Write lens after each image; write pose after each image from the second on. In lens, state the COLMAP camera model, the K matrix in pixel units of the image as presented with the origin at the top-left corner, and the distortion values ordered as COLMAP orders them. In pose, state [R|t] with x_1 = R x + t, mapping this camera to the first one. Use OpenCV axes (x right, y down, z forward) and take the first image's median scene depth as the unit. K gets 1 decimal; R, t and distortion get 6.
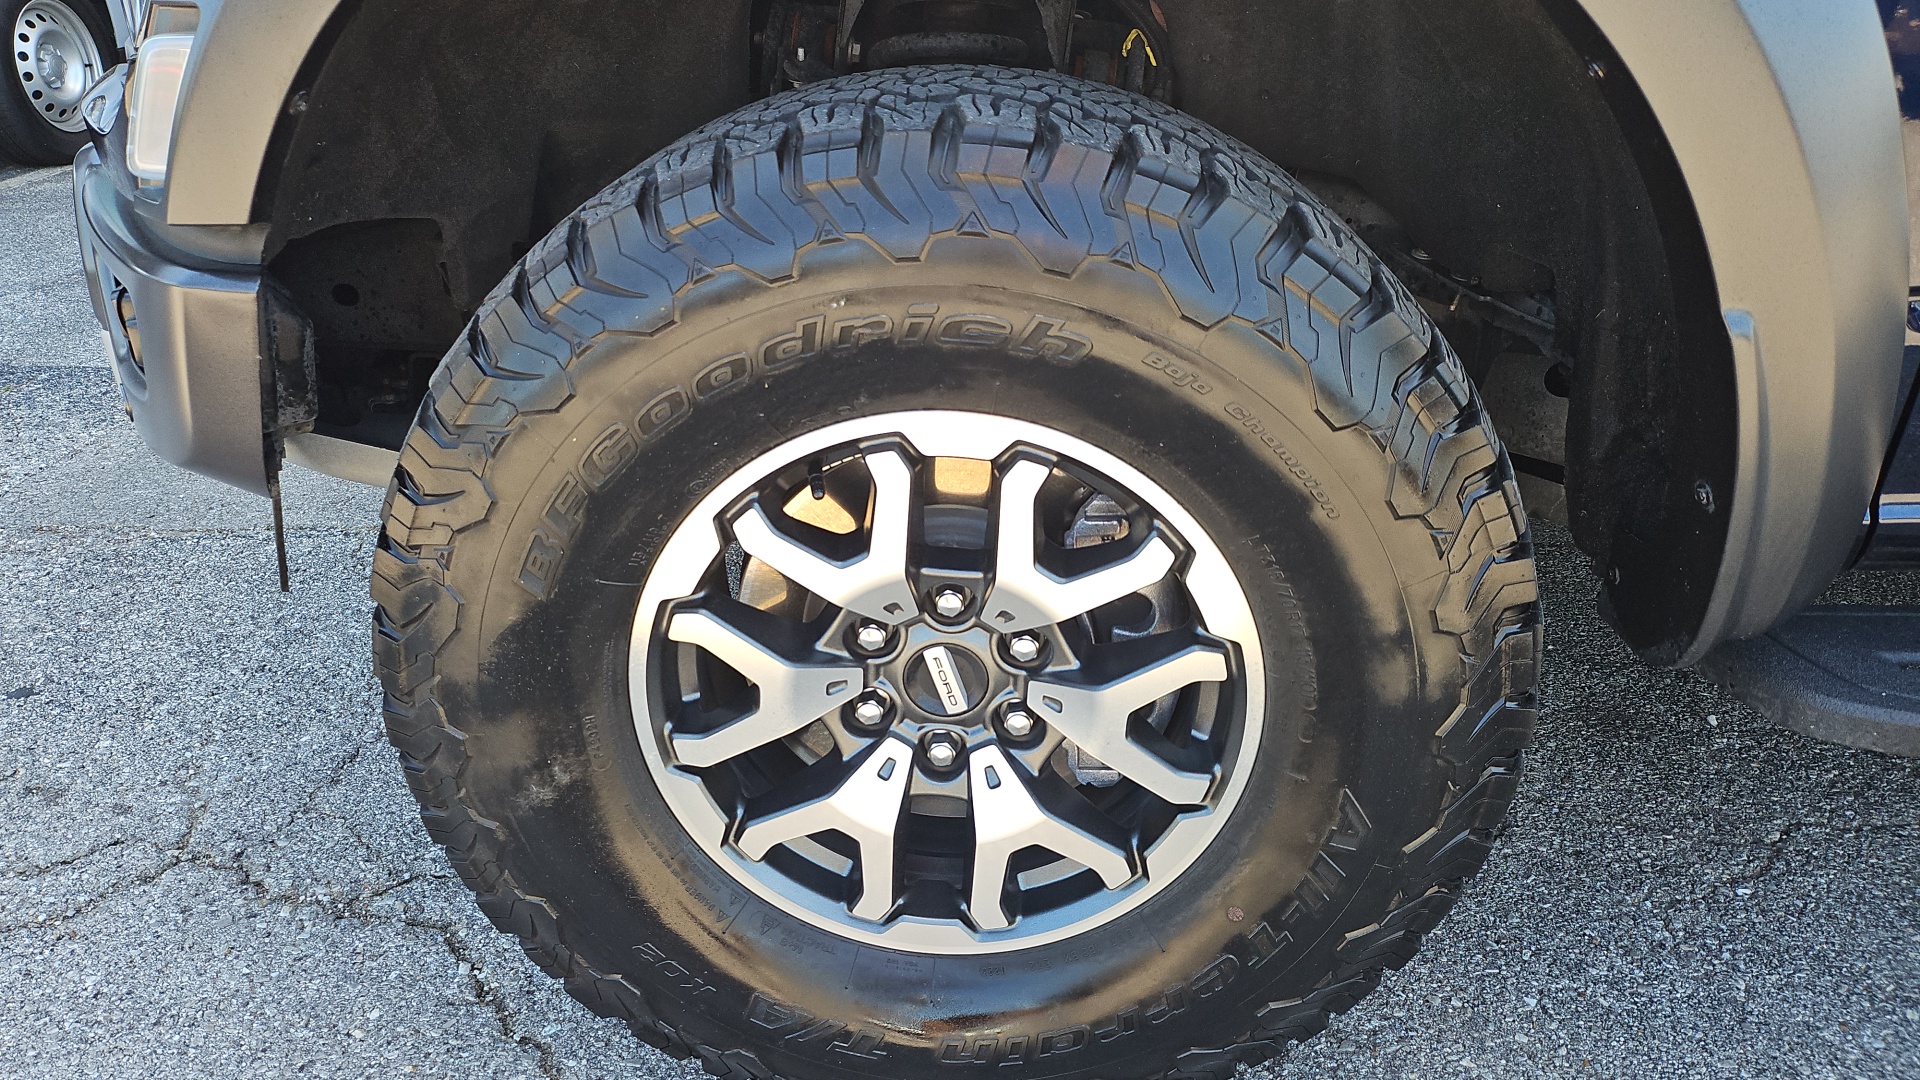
lens RADIAL K [[1336.4, 0, 960.0], [0, 1336.4, 540.0], [0, 0, 1]] dist [0.043638, -0.005351]
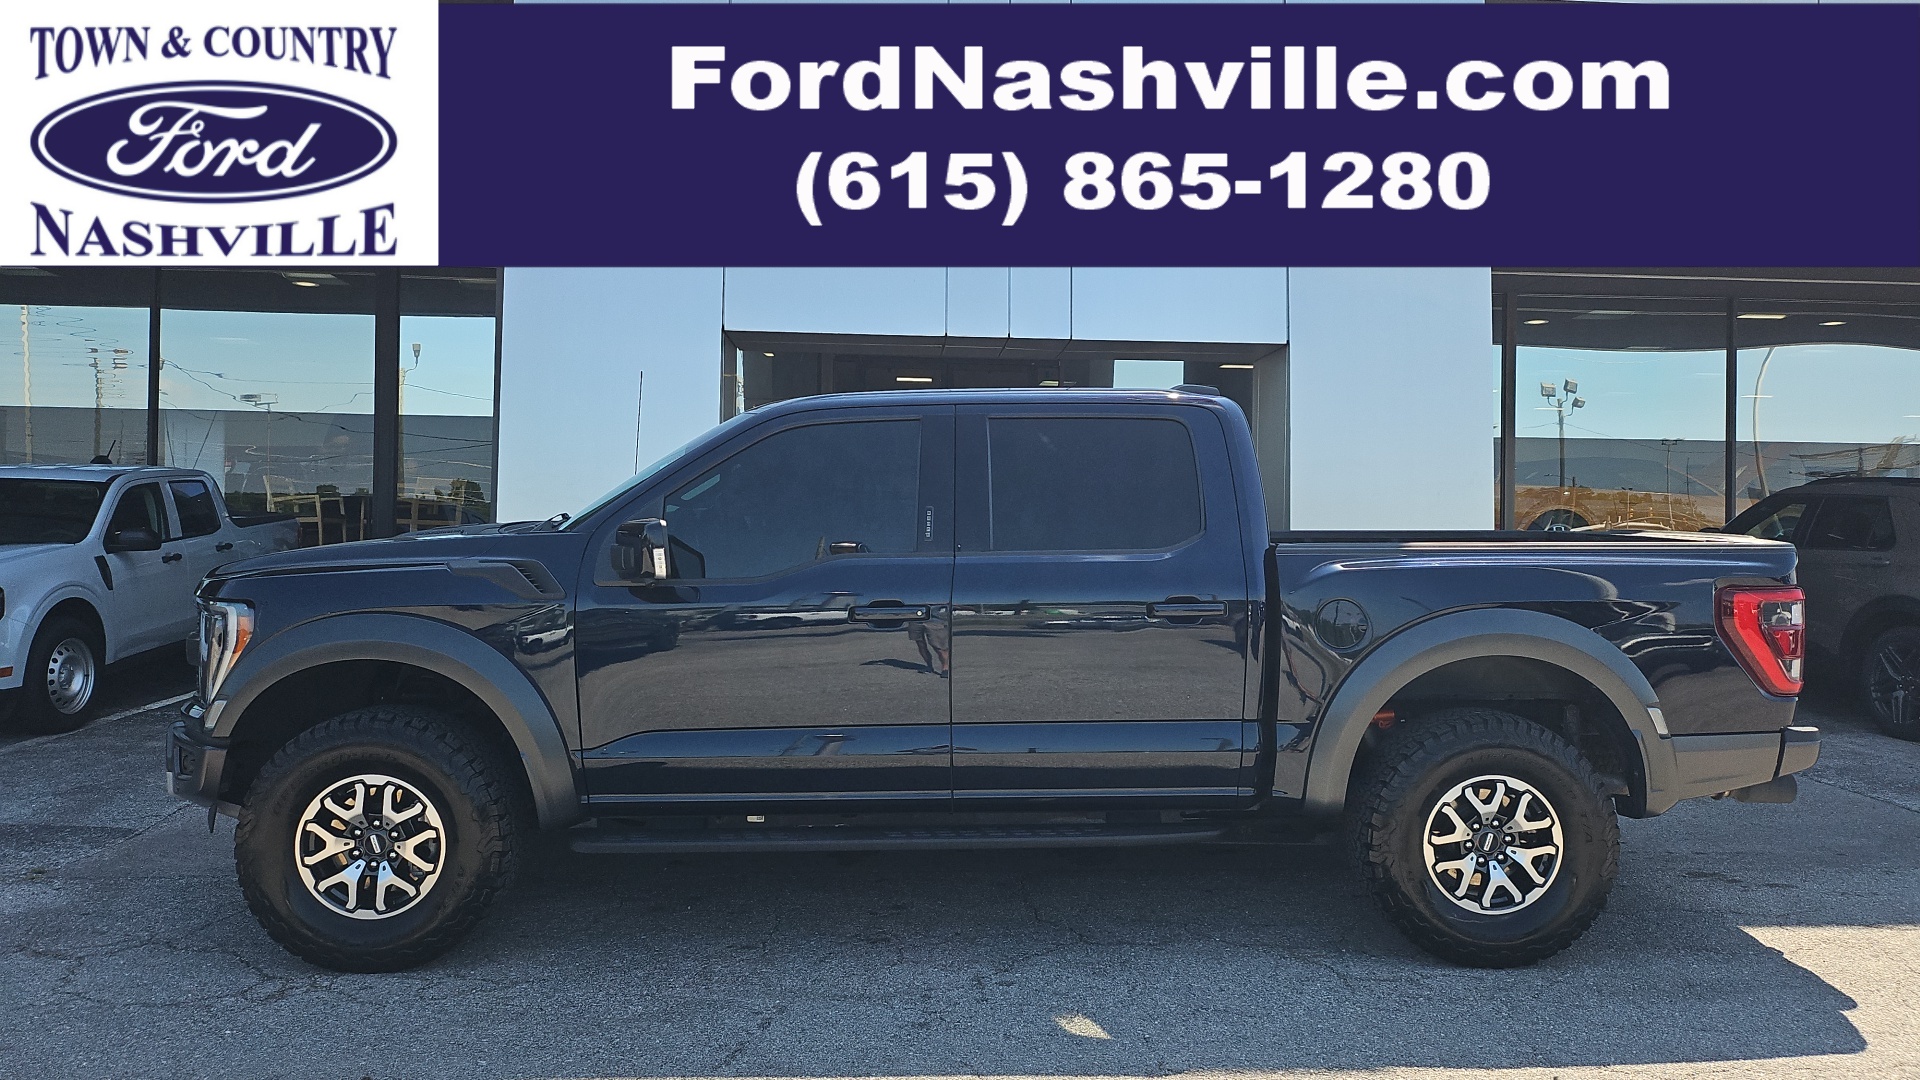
lens RADIAL K [[1289.1, 0, 956.8], [0, 1289.1, 543.3], [0, 0, 1]] dist [0.018638, -0.002953]
pose [[0.995201, 0.016899, 0.096378, 1.443404], [0.023869, 0.913288, -0.406615, 0.969871], [-0.094893, 0.406964, 0.908502, -3.358951]]
